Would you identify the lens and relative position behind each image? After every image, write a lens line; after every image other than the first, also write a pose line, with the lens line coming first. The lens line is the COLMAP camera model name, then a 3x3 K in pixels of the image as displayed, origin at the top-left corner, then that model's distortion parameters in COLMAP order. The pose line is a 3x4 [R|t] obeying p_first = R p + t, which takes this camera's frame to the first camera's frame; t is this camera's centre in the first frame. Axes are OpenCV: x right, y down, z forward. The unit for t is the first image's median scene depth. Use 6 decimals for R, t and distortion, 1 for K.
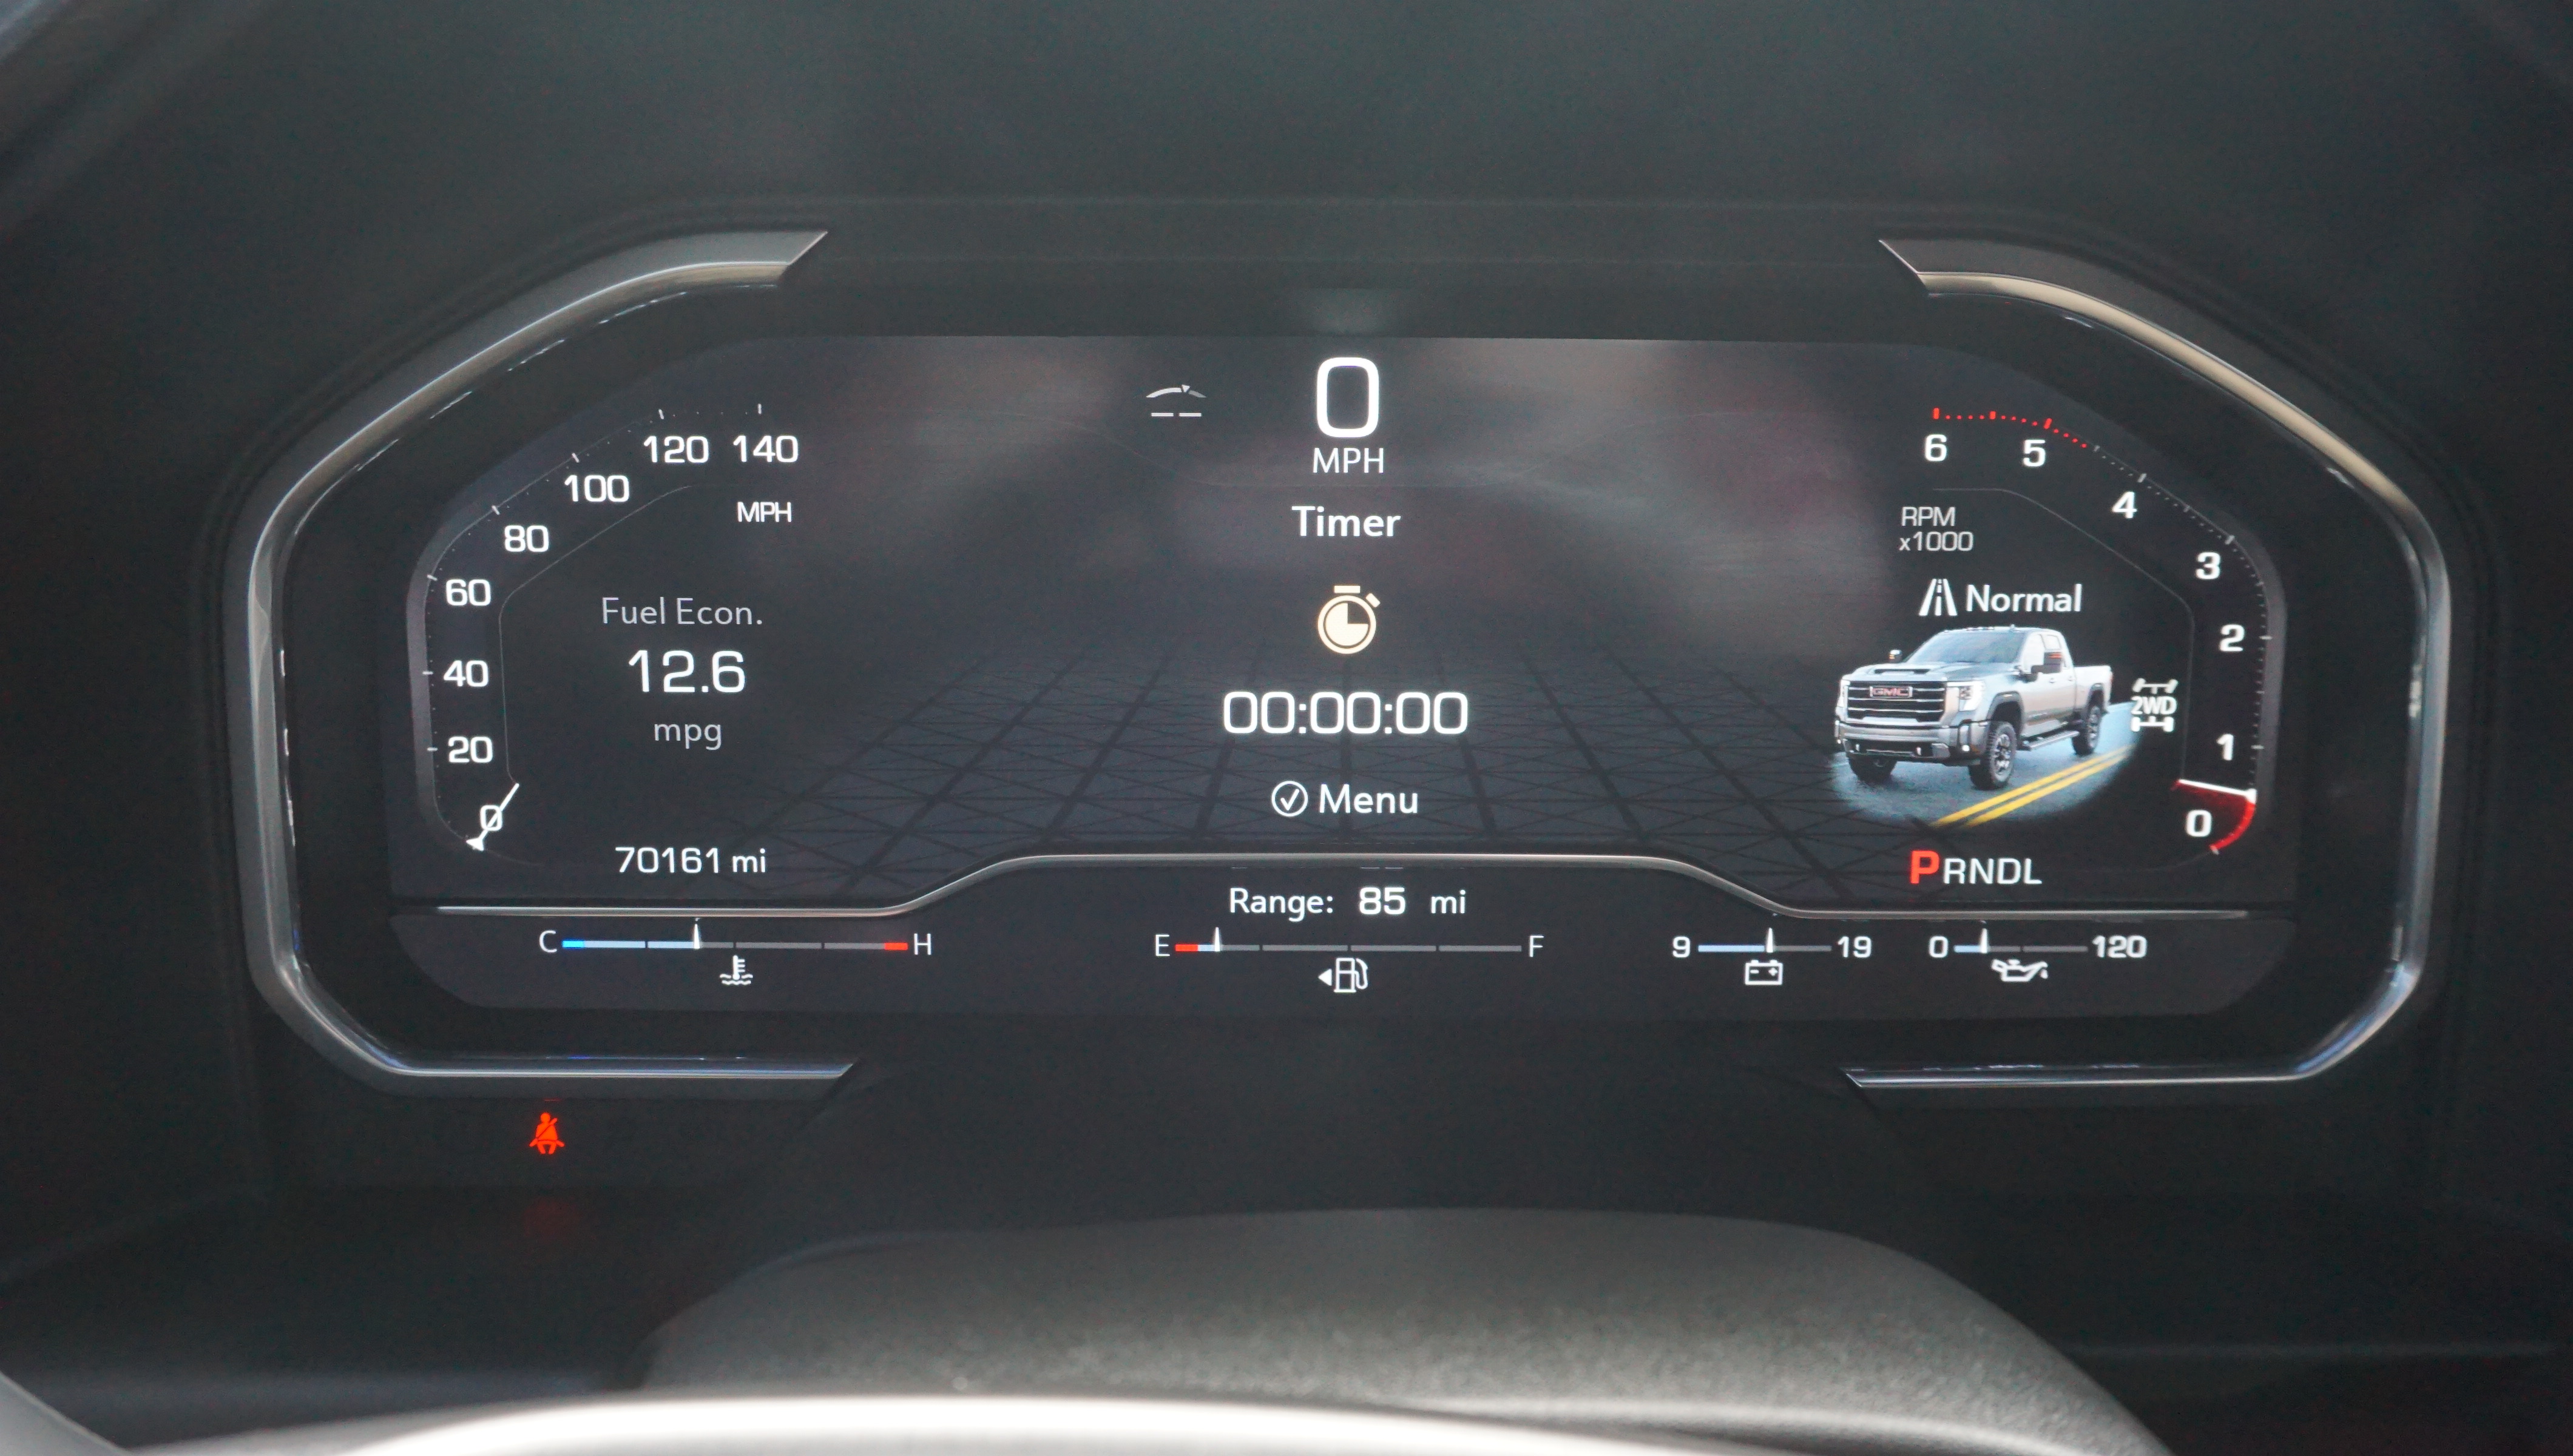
lens RADIAL K [[2202.5, 0, 1286.5], [0, 2202.5, 728.0], [0, 0, 1]] dist [-0.006599, -0.005401]
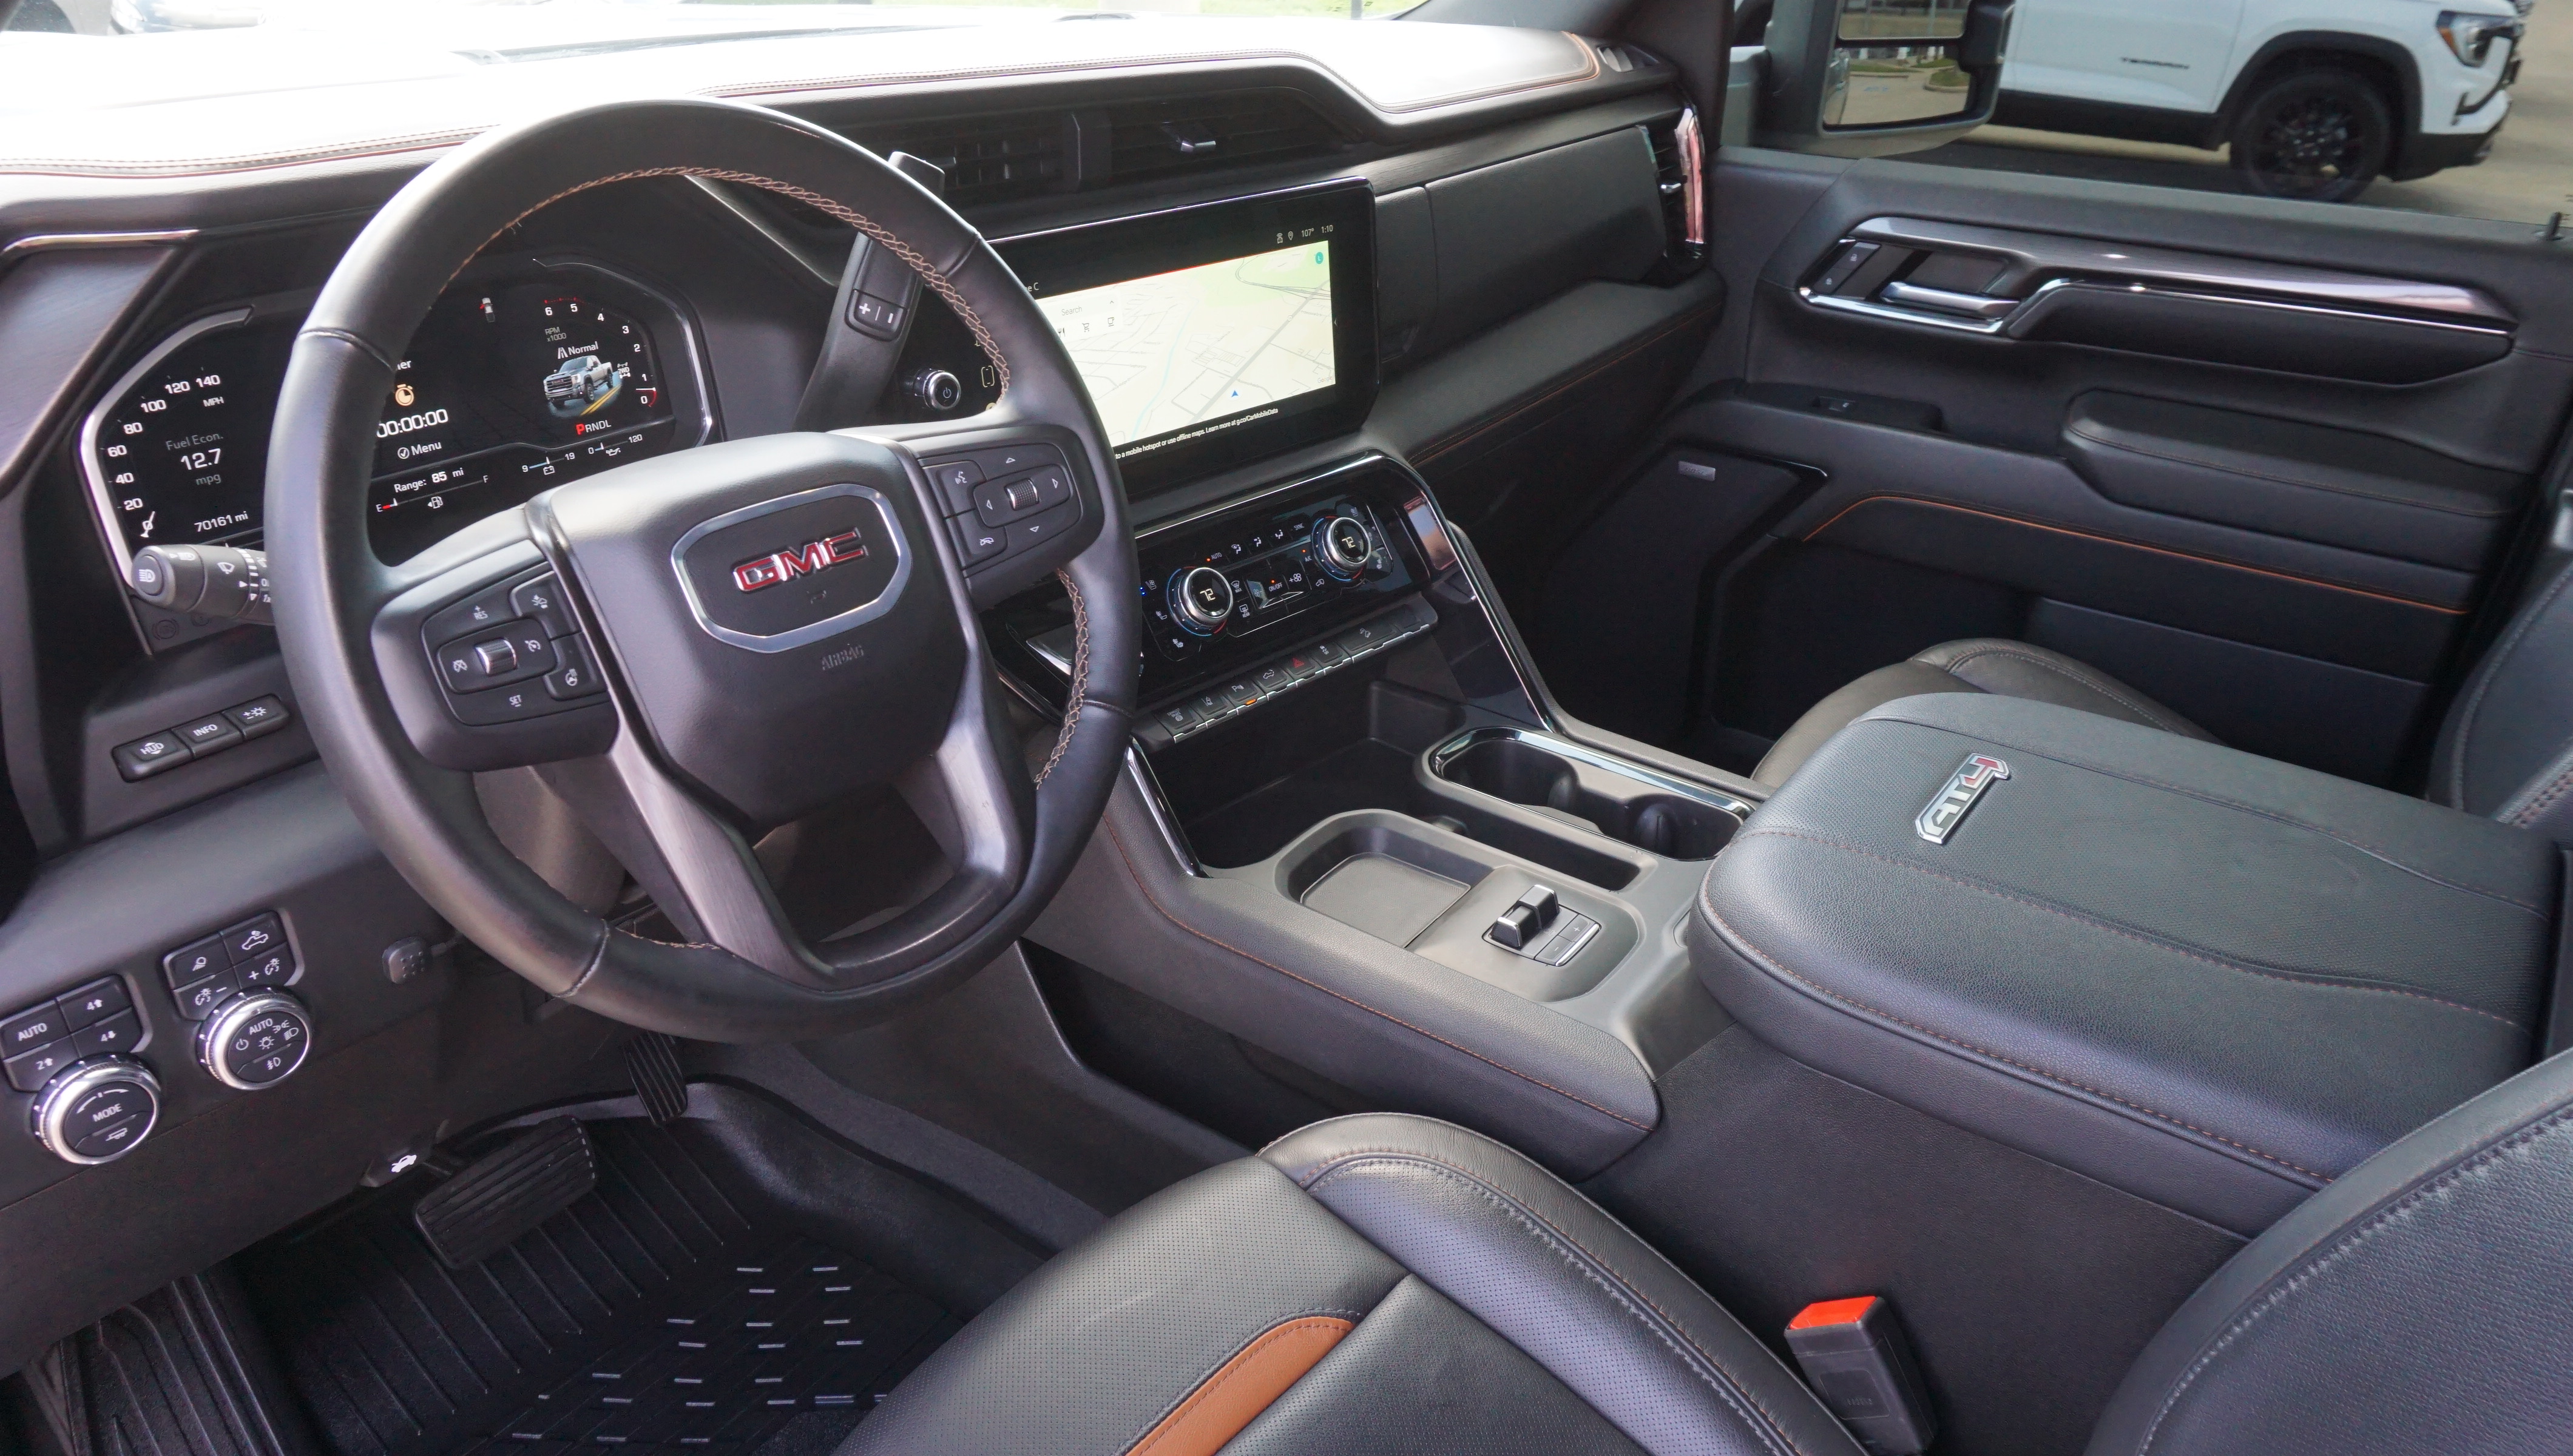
lens RADIAL K [[1721.5, 0, 1275.7], [0, 1721.5, 727.7], [0, 0, 1]] dist [-0.051108, 0.037757]
pose [[0.610263, -0.352801, 0.709303, -1.159398], [0.242037, 0.935582, 0.257108, 0.077988], [-0.754319, 0.014774, 0.656341, -1.658950]]
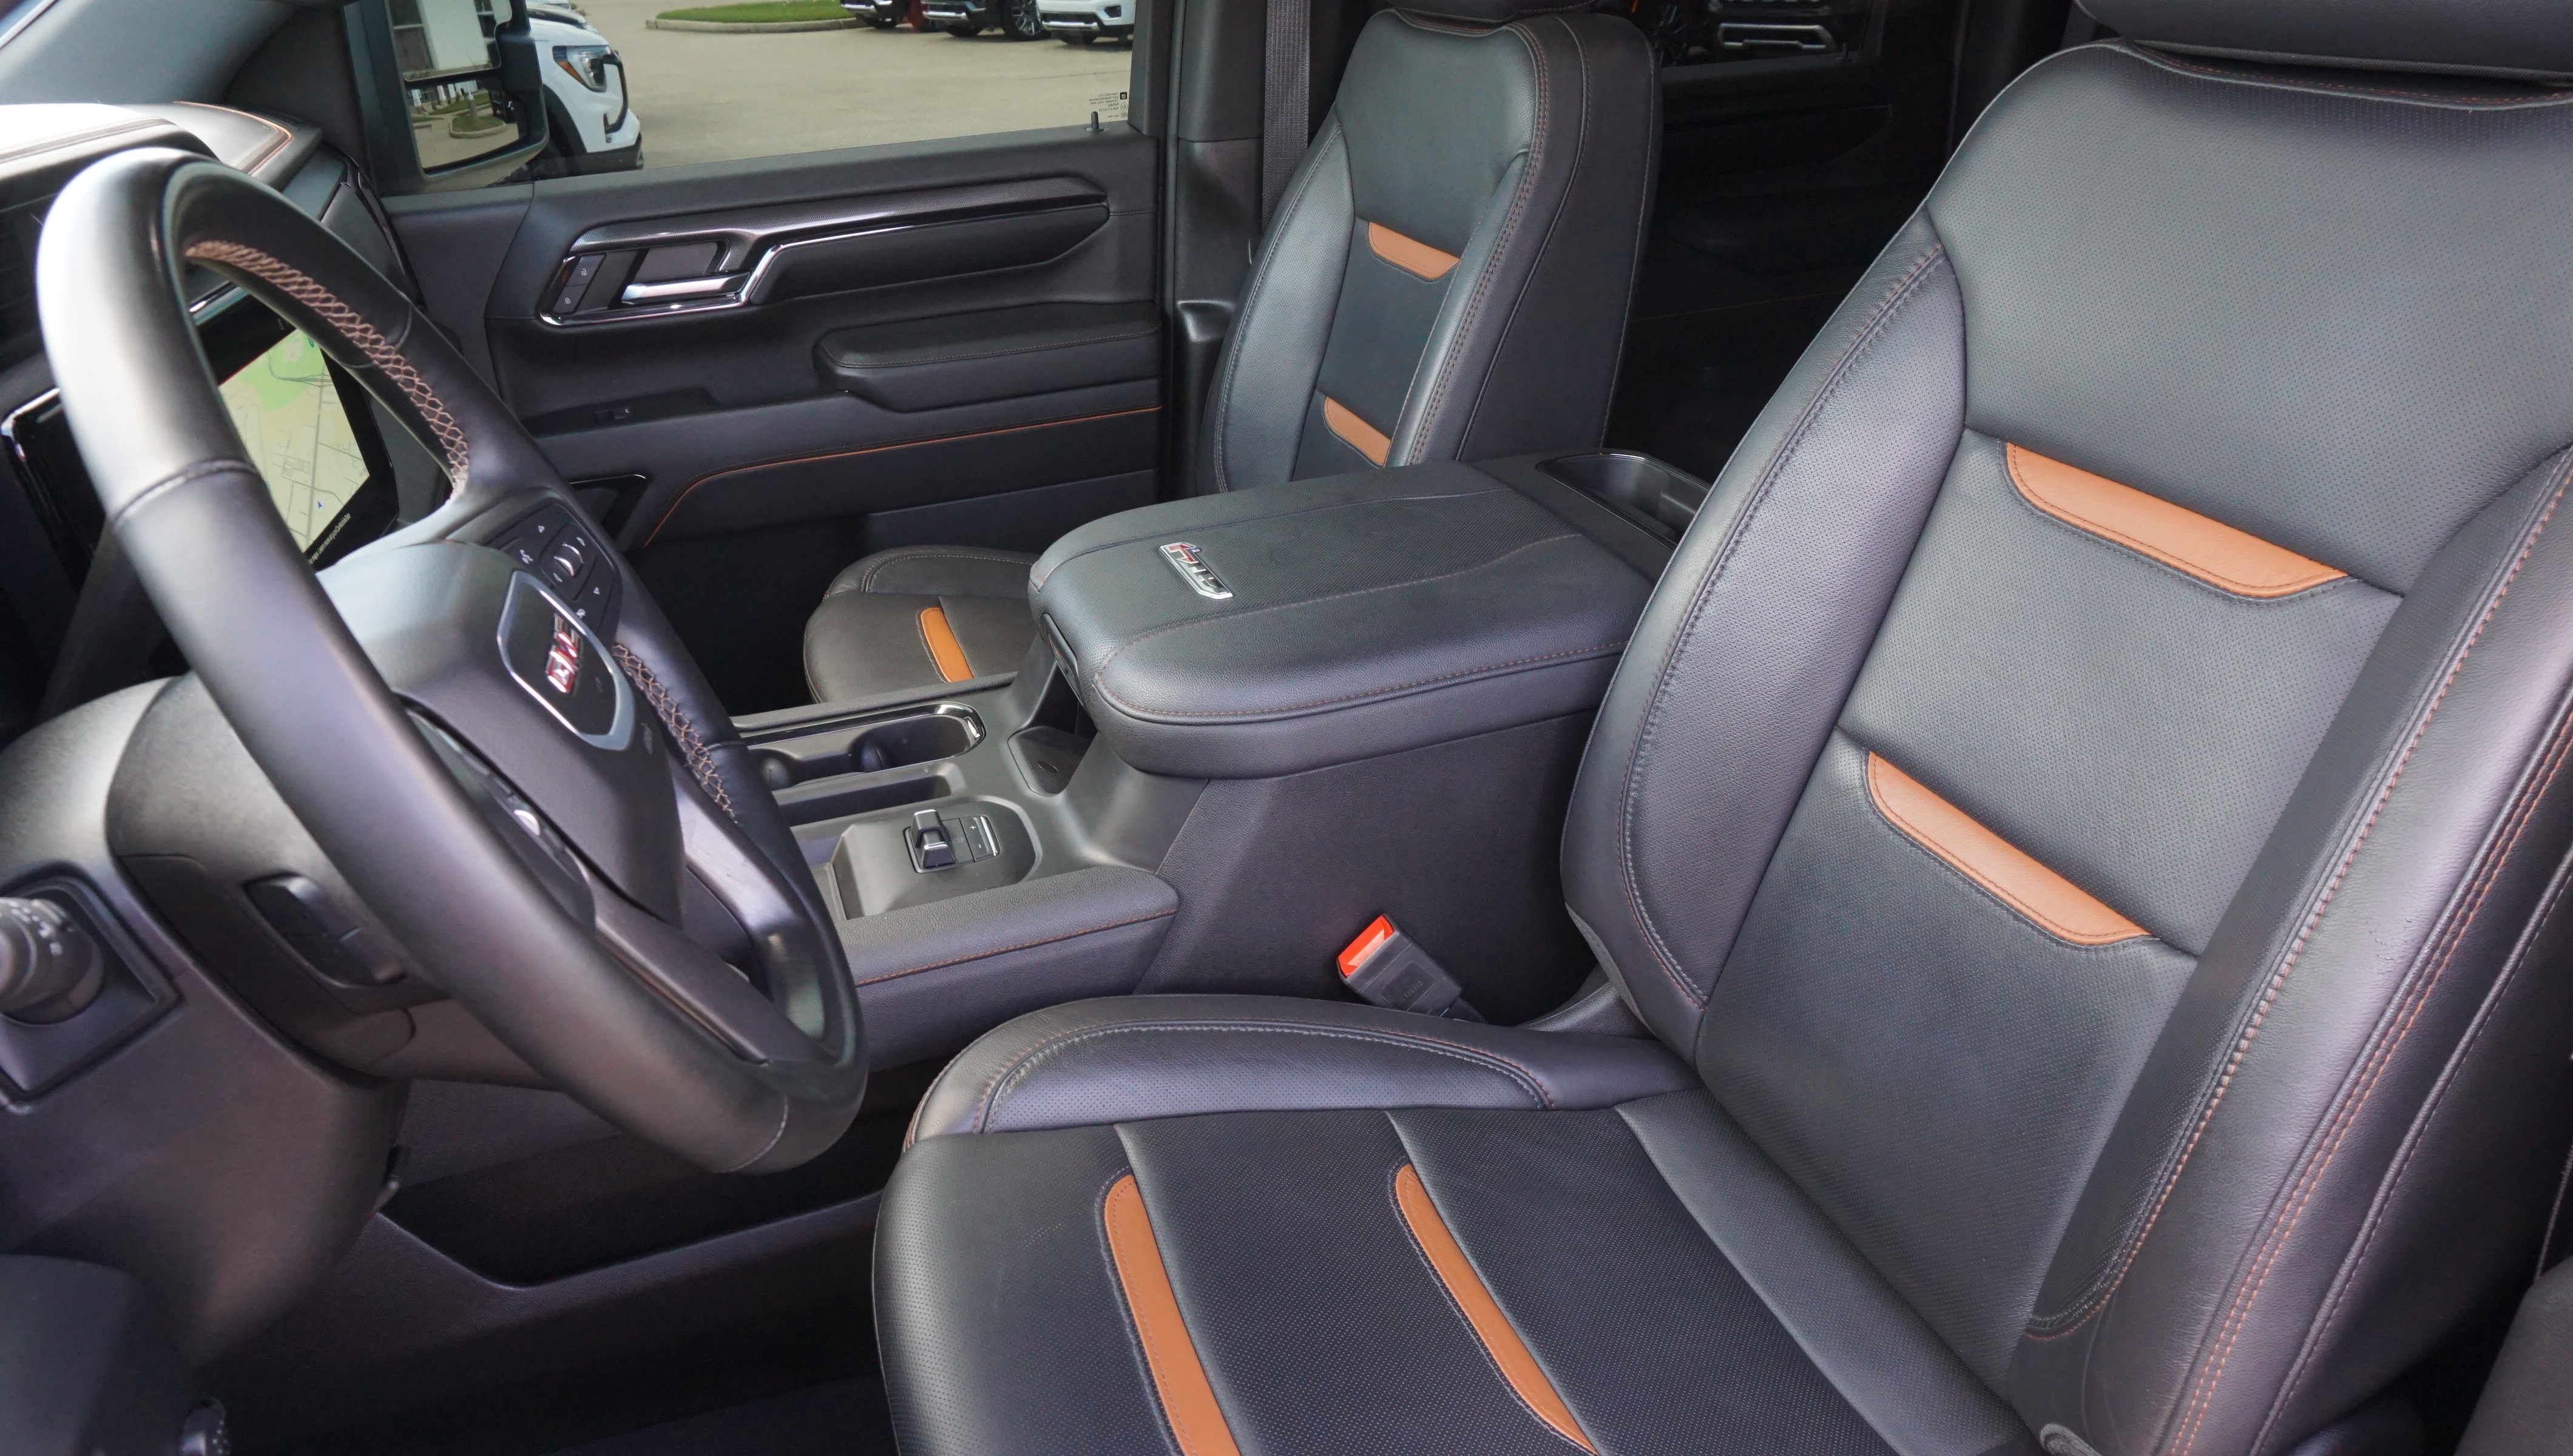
lens RADIAL K [[1721.5, 0, 1275.7], [0, 1721.5, 727.7], [0, 0, 1]] dist [-0.051108, 0.037757]
pose [[-0.328725, -0.398097, 0.856422, -1.742344], [0.342040, 0.795073, 0.500866, -0.284422], [-0.880312, 0.457578, -0.125195, -0.258188]]
